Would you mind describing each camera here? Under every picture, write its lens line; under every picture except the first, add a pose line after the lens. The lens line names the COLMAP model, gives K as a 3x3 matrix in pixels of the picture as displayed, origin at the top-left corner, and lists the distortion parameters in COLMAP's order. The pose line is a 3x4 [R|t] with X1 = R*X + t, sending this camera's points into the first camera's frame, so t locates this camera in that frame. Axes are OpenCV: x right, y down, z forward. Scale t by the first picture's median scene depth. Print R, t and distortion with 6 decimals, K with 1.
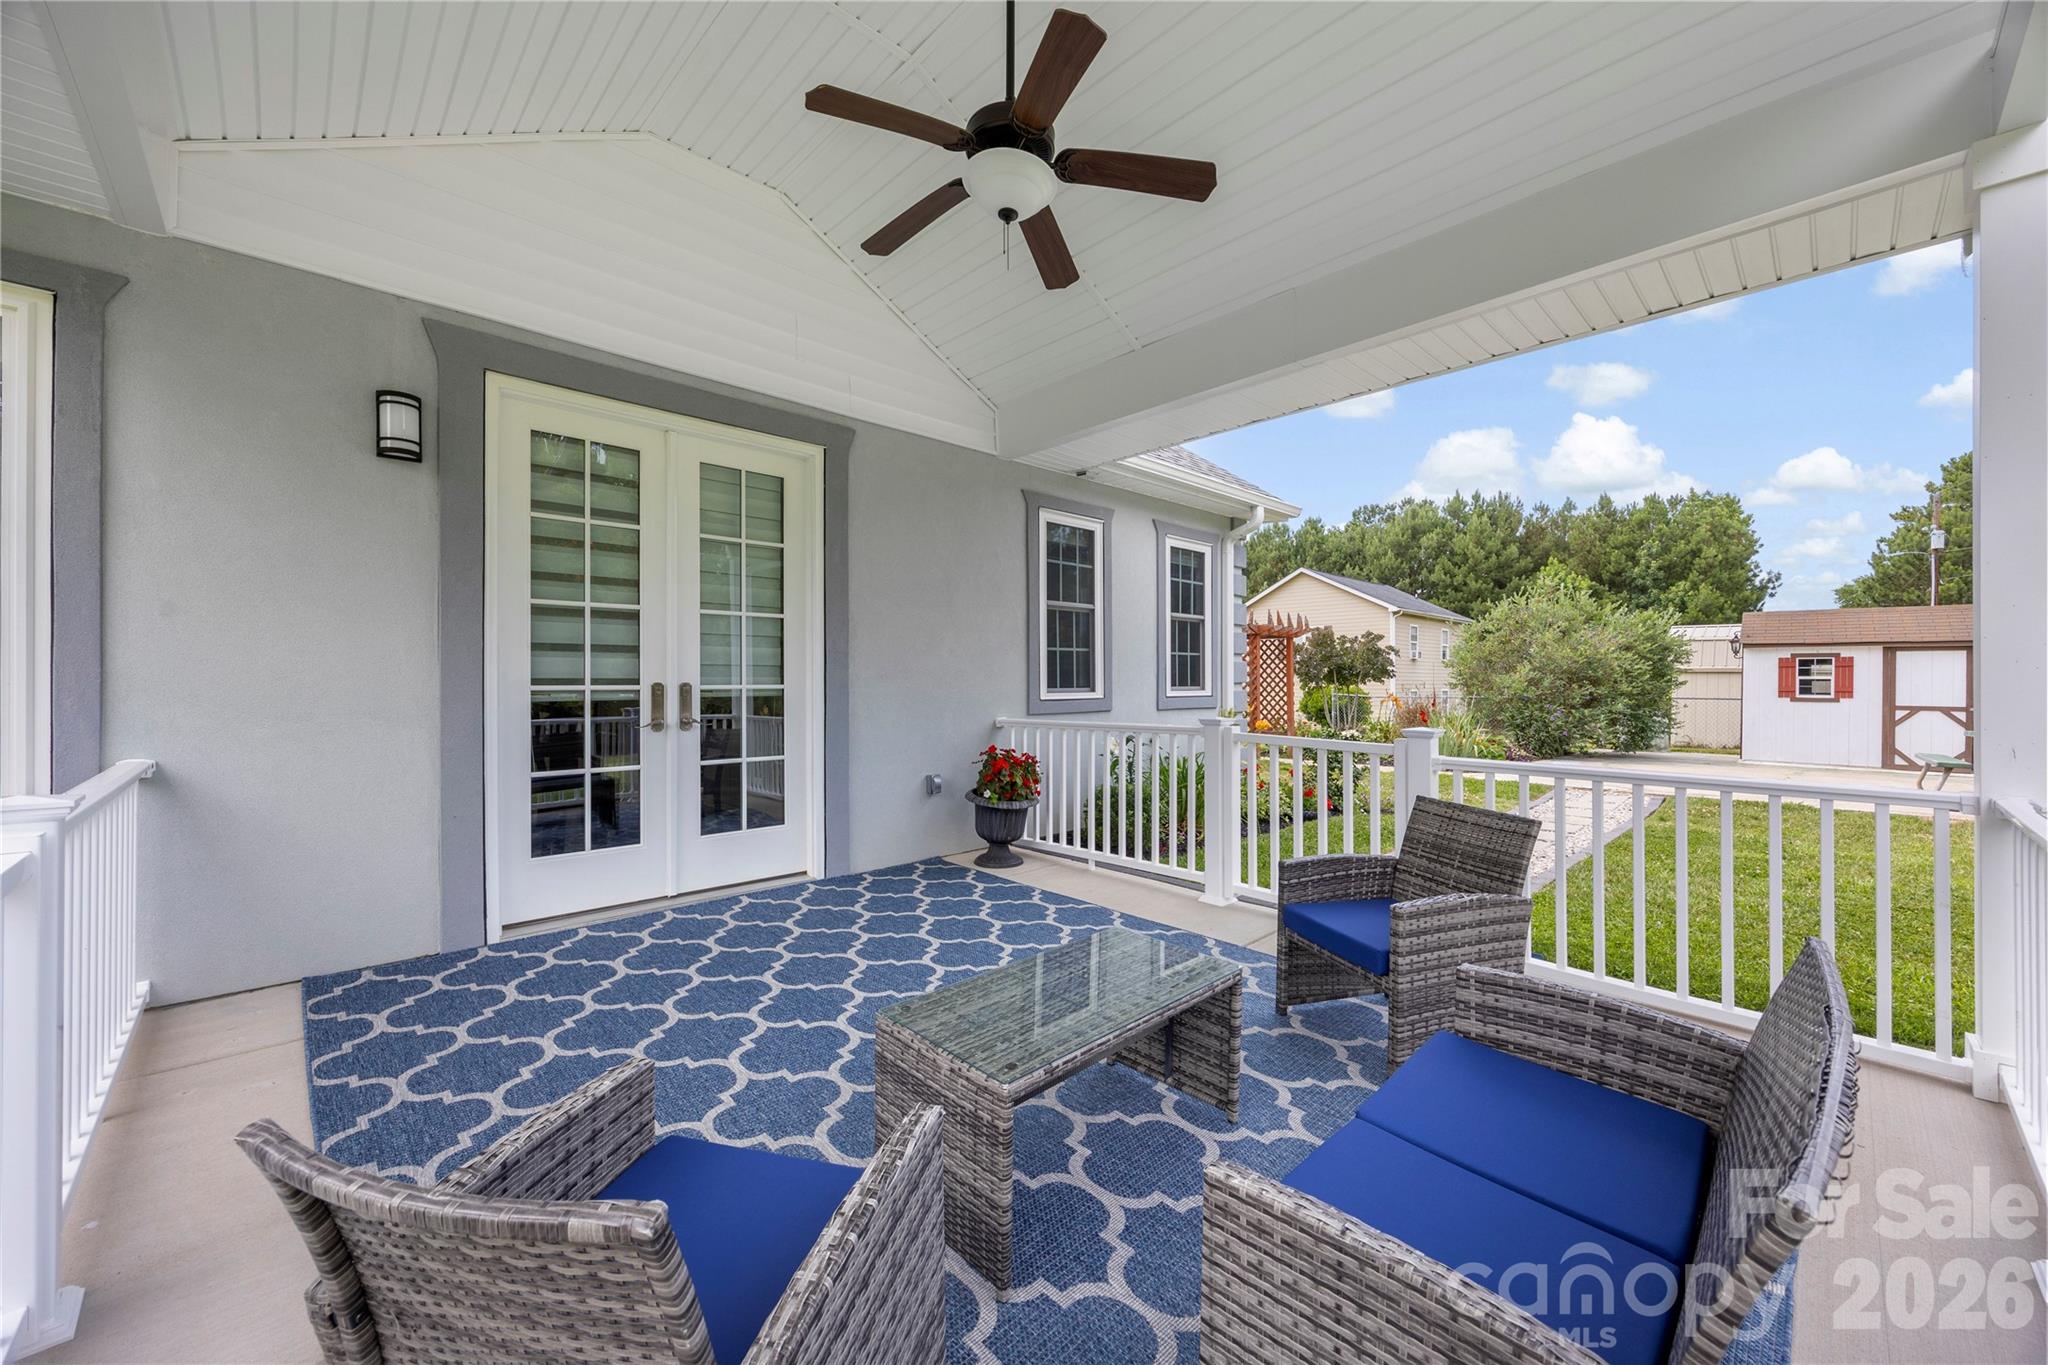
lens RADIAL K [[773.5, 0, 1033.9], [0, 773.5, 683.2], [0, 0, 1]] dist [-0.001283, -0.000665]
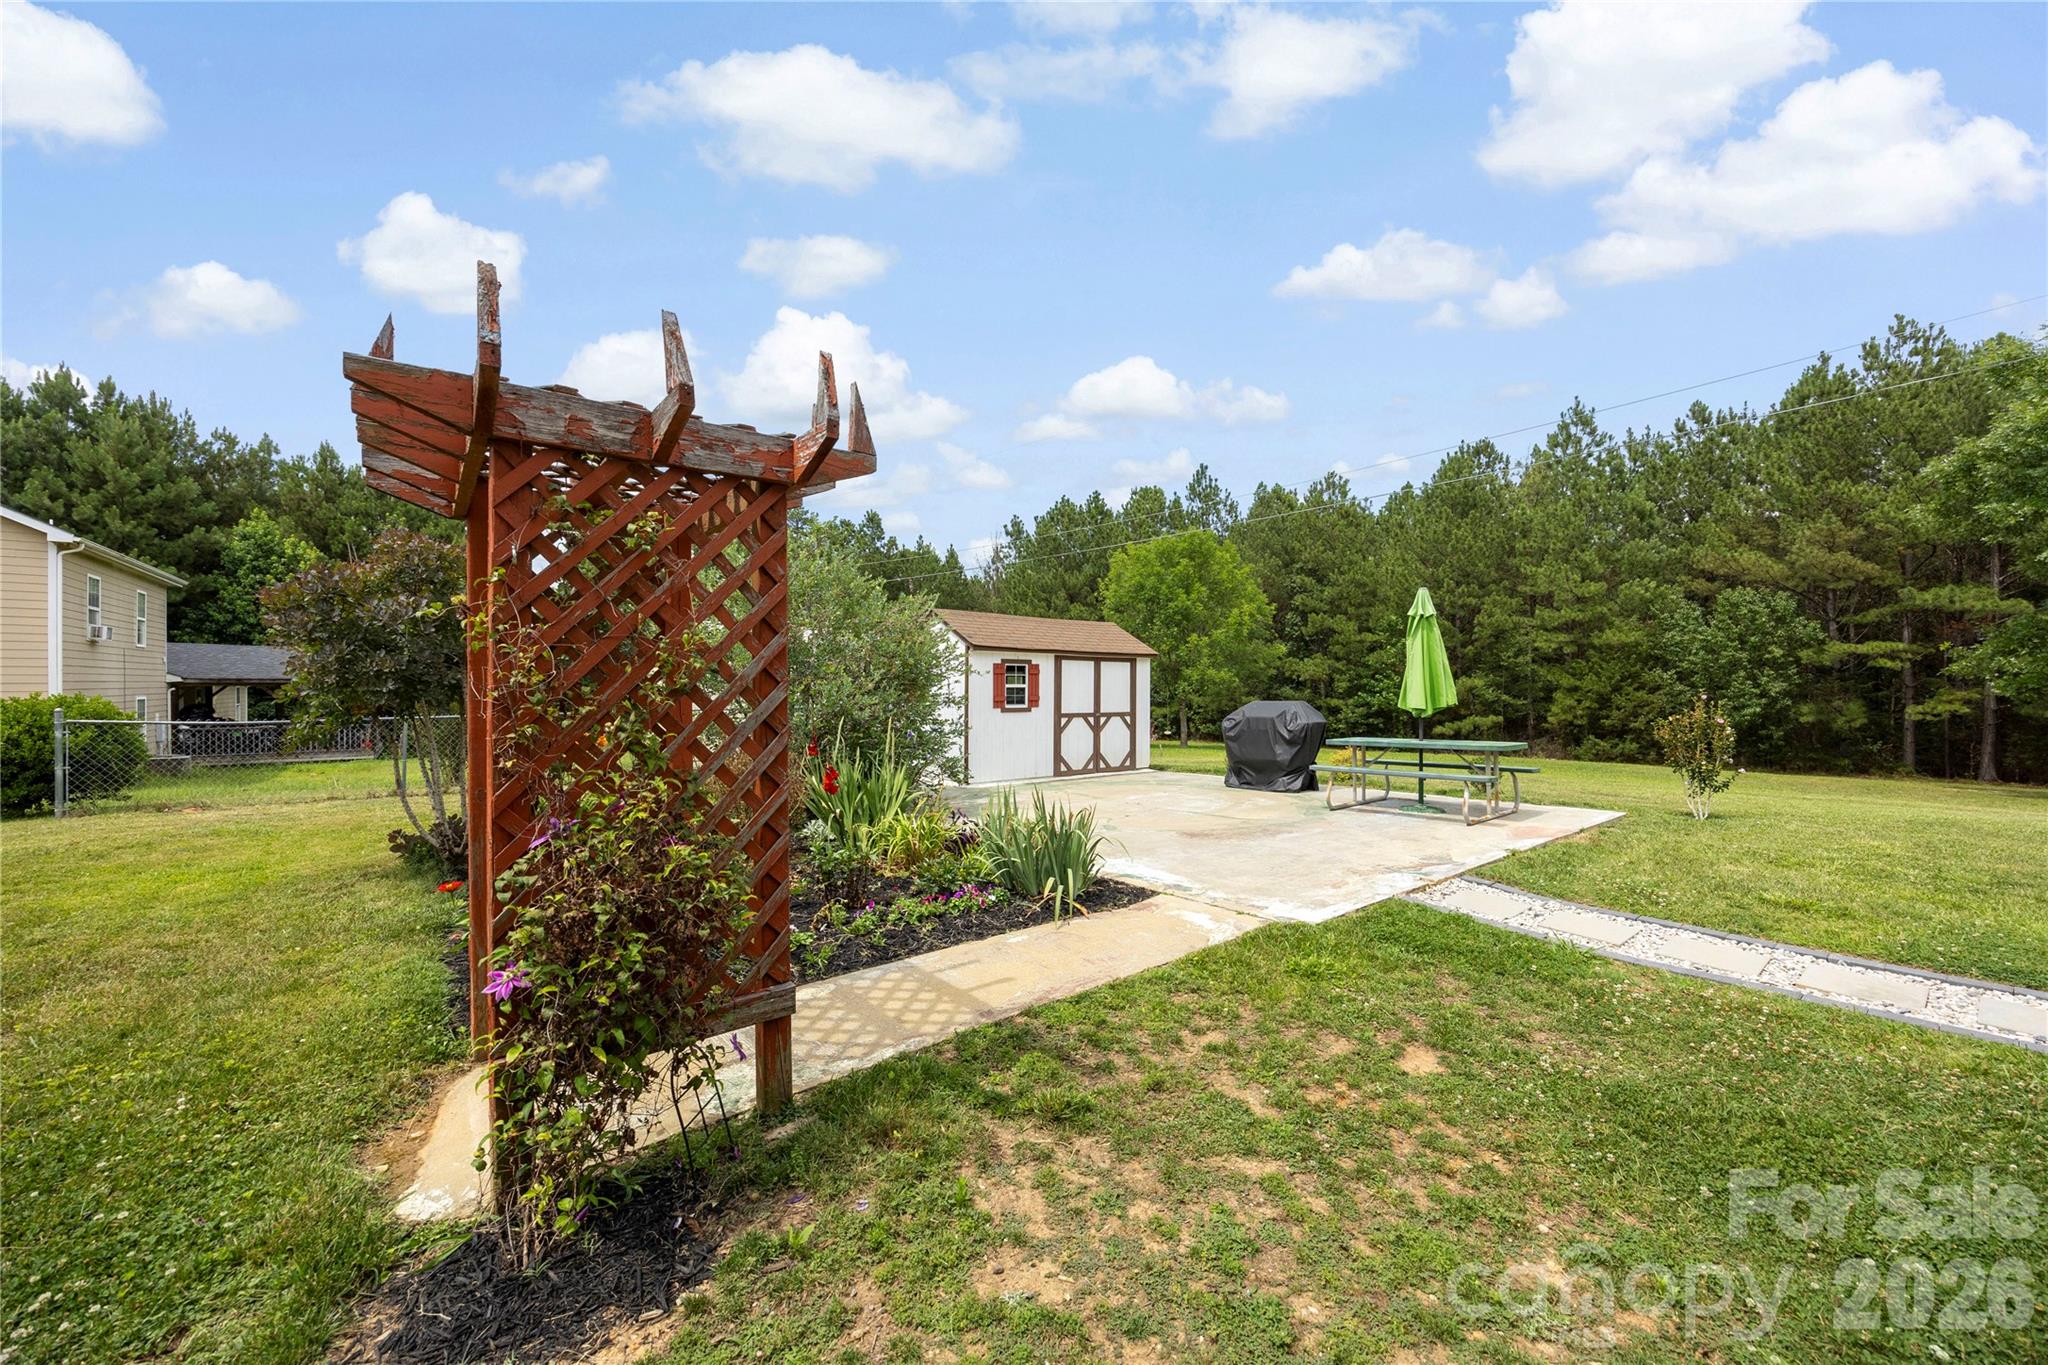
lens RADIAL K [[786.4, 0, 1032.5], [0, 786.4, 675.7], [0, 0, 1]] dist [-0.000687, -0.000251]
pose [[0.100686, 0.010171, 0.994866, 0.080655], [-0.001407, 0.999948, -0.010081, -0.009398], [-0.994917, -0.000385, 0.100695, 0.881629]]
